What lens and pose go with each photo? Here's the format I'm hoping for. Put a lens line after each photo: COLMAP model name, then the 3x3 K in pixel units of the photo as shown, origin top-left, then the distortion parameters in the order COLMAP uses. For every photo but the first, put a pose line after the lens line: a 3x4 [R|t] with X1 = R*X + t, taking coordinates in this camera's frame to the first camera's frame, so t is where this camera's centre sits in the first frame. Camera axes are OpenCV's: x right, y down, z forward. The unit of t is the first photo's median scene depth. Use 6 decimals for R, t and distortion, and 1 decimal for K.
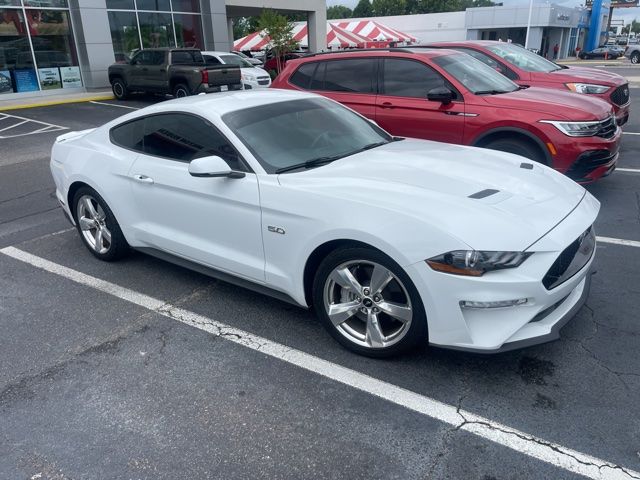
lens RADIAL K [[480.4, 0, 322.5], [0, 480.4, 237.2], [0, 0, 1]] dist [0.031071, -0.022703]
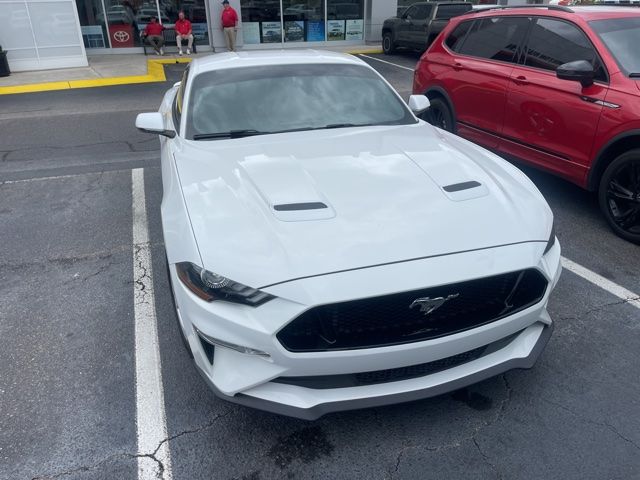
lens RADIAL K [[480.4, 0, 320.1], [0, 480.4, 242.1], [0, 0, 1]] dist [0.031071, -0.022703]
pose [[0.816154, 0.266109, -0.512913, 0.369215], [-0.219865, 0.963893, 0.150234, -0.075122], [0.534372, -0.009843, 0.845192, 0.181742]]
